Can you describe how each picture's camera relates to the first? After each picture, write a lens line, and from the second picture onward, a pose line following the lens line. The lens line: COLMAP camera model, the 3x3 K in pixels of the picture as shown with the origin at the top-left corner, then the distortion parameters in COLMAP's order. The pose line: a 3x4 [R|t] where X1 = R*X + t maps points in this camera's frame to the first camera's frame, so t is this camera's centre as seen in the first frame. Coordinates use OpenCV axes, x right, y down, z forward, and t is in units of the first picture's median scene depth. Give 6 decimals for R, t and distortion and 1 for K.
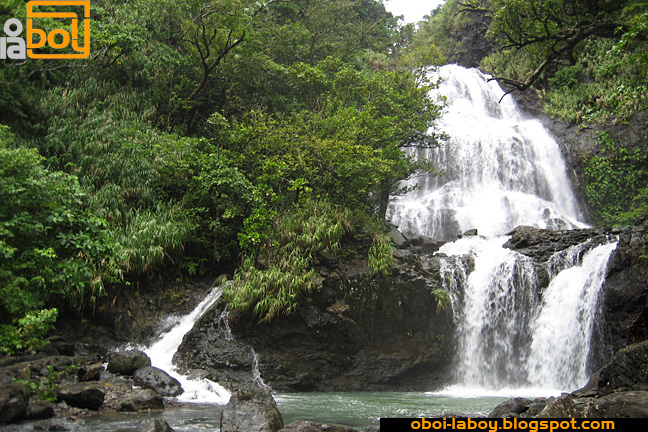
lens RADIAL K [[750.1, 0, 324.0], [0, 750.1, 216.0], [0, 0, 1]] dist [-0.098898, 0.002893]
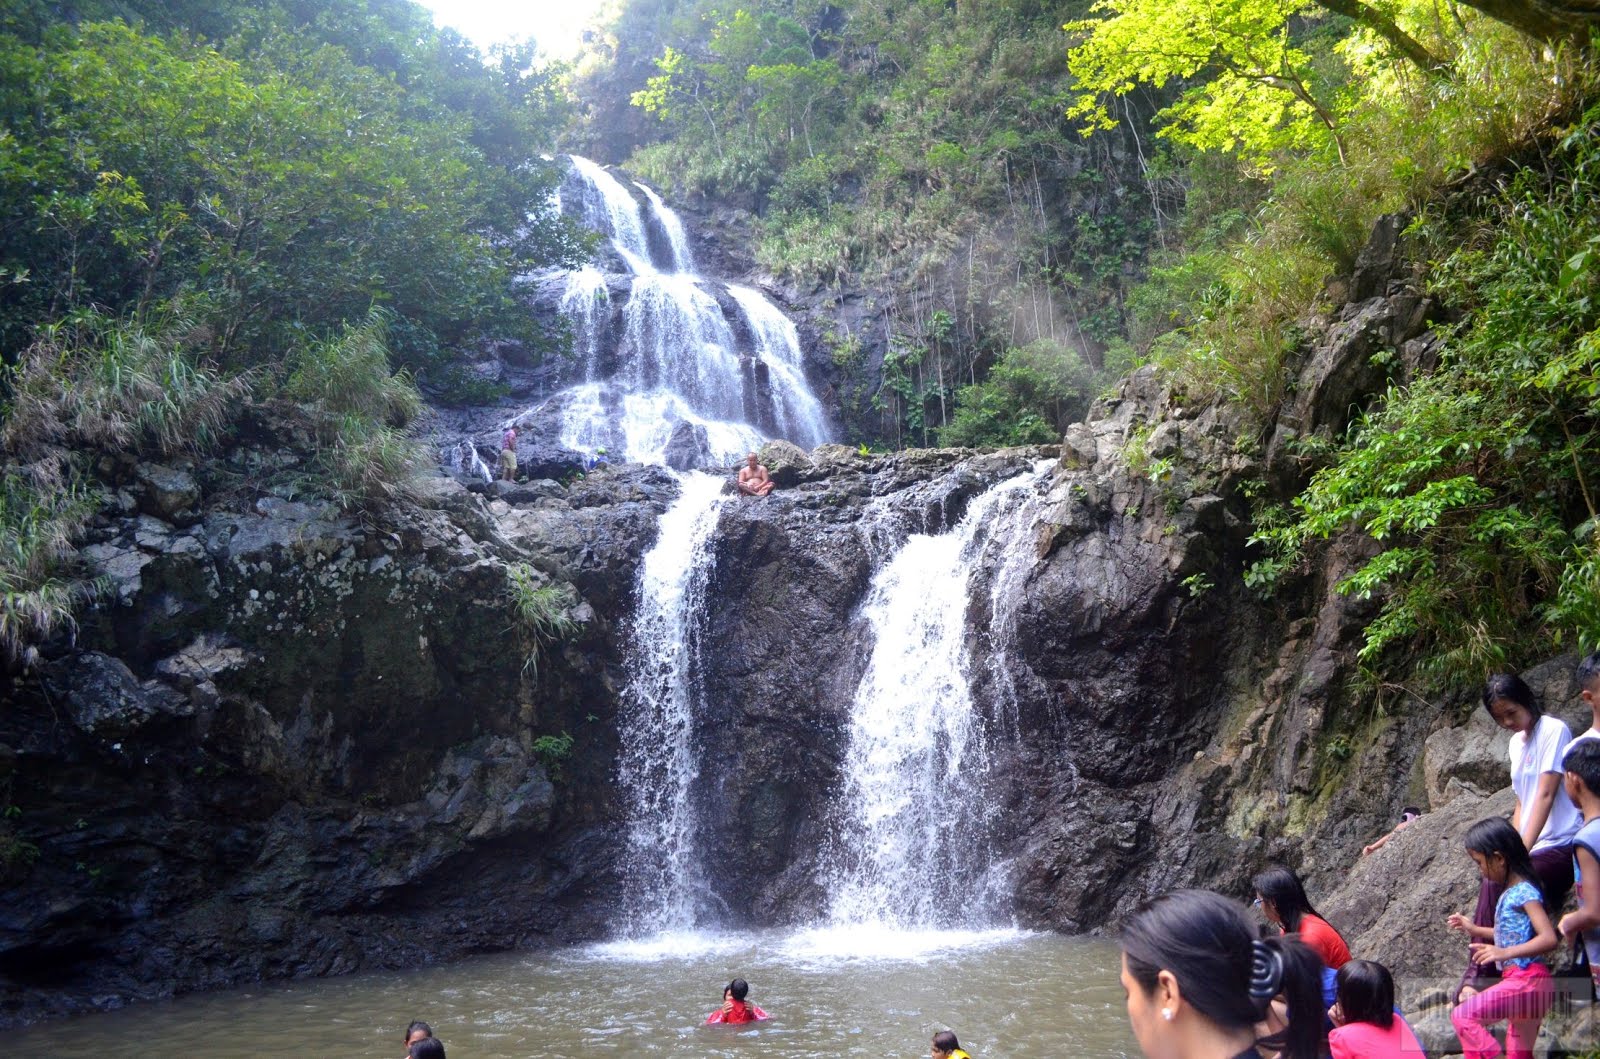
lens RADIAL K [[1284.5, 0, 829.9], [0, 1284.5, 548.2], [0, 0, 1]] dist [-0.079244, 0.002367]
pose [[0.925164, 0.006301, 0.379514, 0.058100], [-0.009731, 0.999927, 0.007122, 0.073243], [-0.379442, -0.010282, 0.925159, 0.460371]]
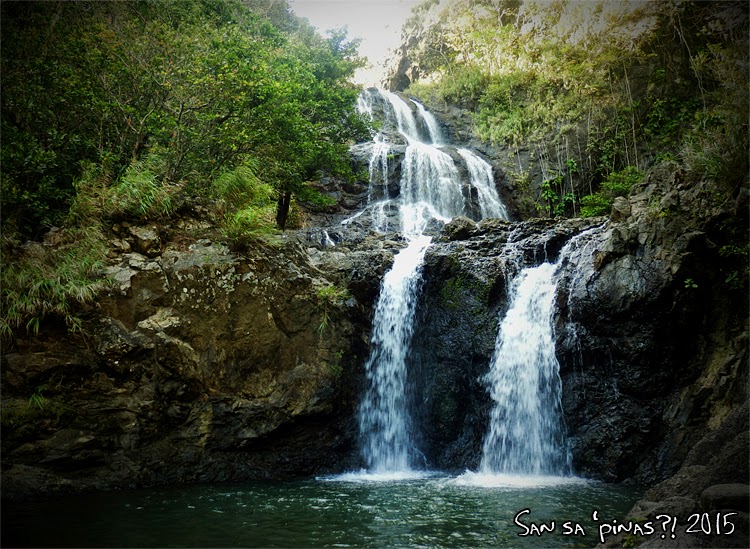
lens RADIAL K [[659.5, 0, 375.0], [0, 659.5, 274.5], [0, 0, 1]] dist [-0.000729, 0.089536]
pose [[0.988137, 0.003277, 0.153539, 0.105763], [-0.000013, 0.999774, -0.021258, 0.095394], [-0.153574, 0.021004, 0.987914, 0.457463]]
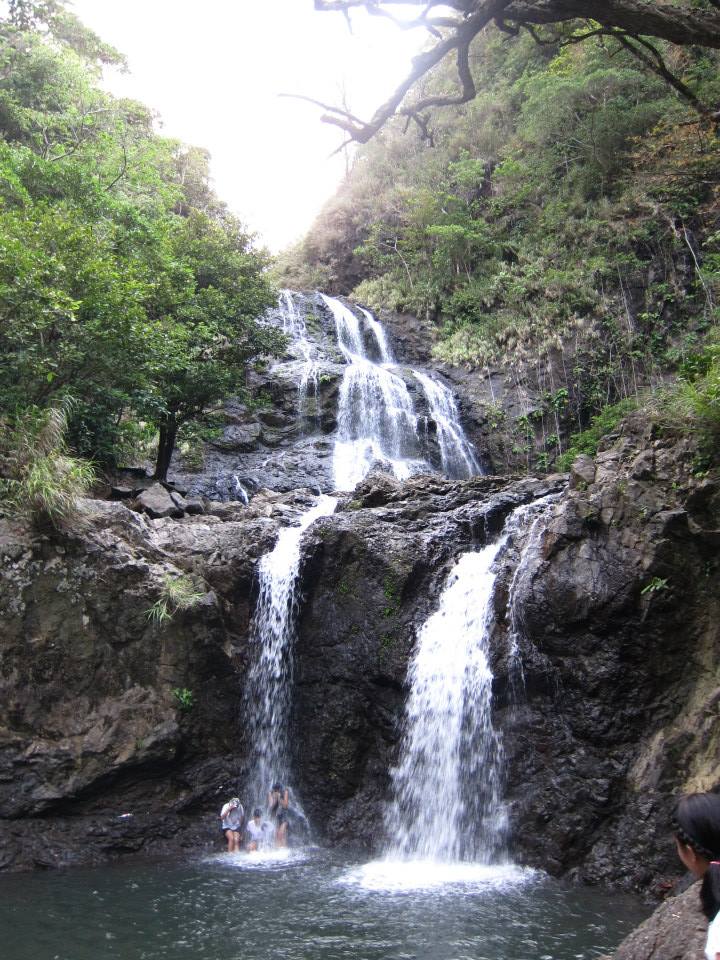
lens RADIAL K [[821.3, 0, 376.8], [0, 821.3, 479.2], [0, 0, 1]] dist [-0.053224, 0.005091]
pose [[0.979683, 0.019105, 0.199639, 0.174256], [-0.005668, 0.997692, -0.067661, 0.067315], [-0.200471, 0.065155, 0.977531, 0.512893]]
